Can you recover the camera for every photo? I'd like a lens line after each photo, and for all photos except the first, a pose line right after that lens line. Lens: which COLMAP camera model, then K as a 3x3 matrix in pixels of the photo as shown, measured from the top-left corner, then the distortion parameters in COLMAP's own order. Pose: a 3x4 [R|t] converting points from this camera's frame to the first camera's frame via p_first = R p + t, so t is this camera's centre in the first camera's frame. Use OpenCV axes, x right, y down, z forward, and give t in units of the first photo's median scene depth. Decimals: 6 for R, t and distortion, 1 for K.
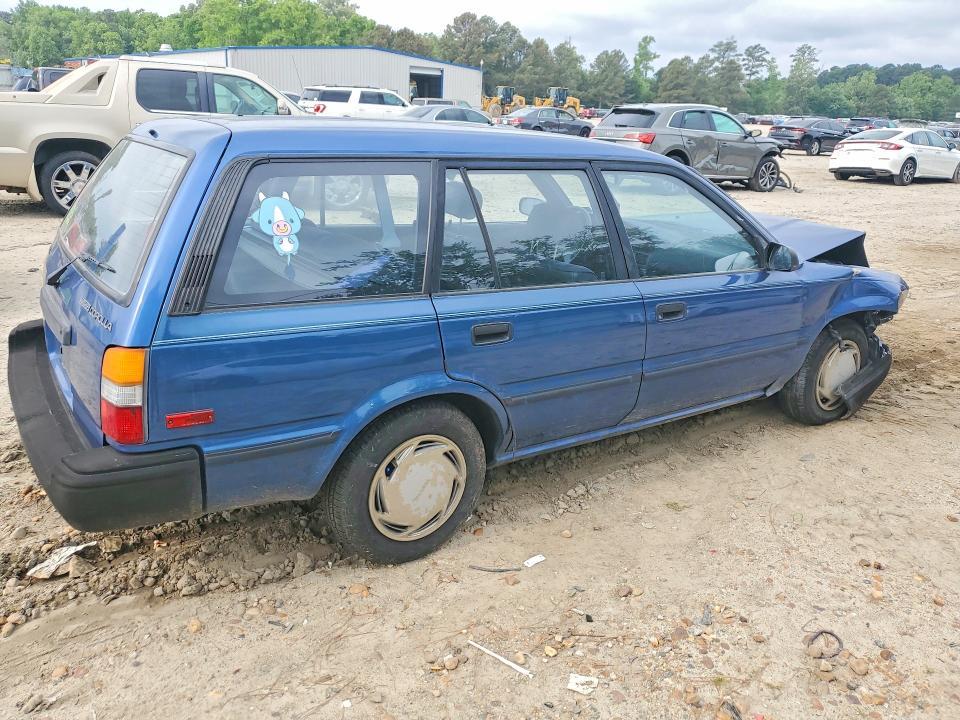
lens RADIAL K [[695.1, 0, 480.0], [0, 695.1, 360.0], [0, 0, 1]] dist [0.037891, 0.000432]
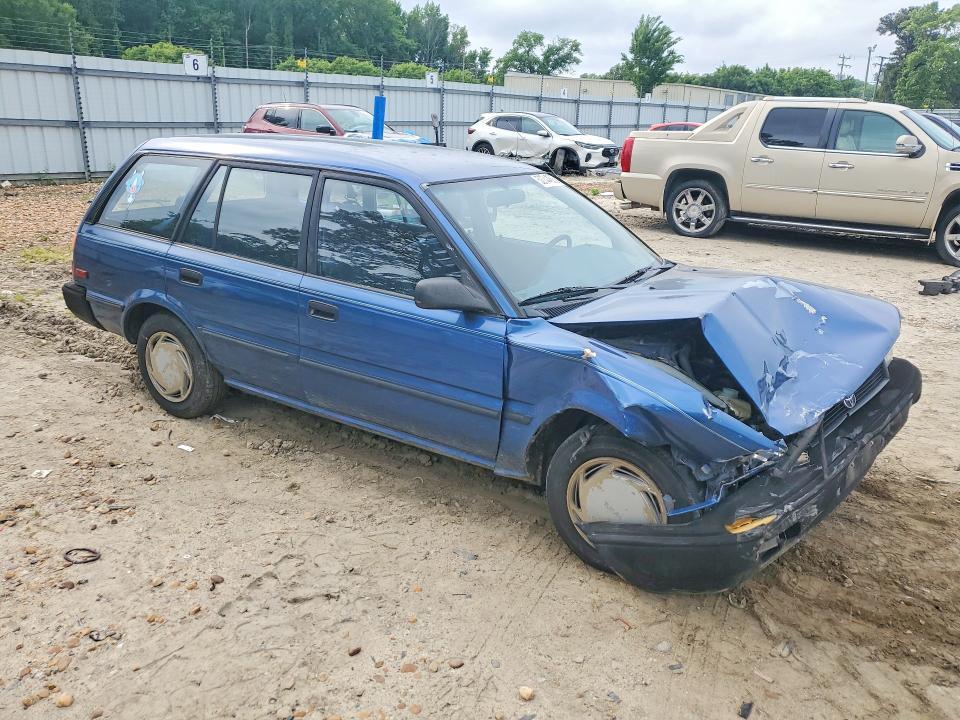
lens RADIAL K [[705.7, 0, 480.0], [0, 705.7, 360.0], [0, 0, 1]] dist [0.003095, 0.005168]
pose [[0.437549, 0.264388, -0.859448, 0.986566], [-0.312273, 0.940987, 0.130492, -0.157336], [0.843230, 0.211286, 0.494289, 0.520750]]
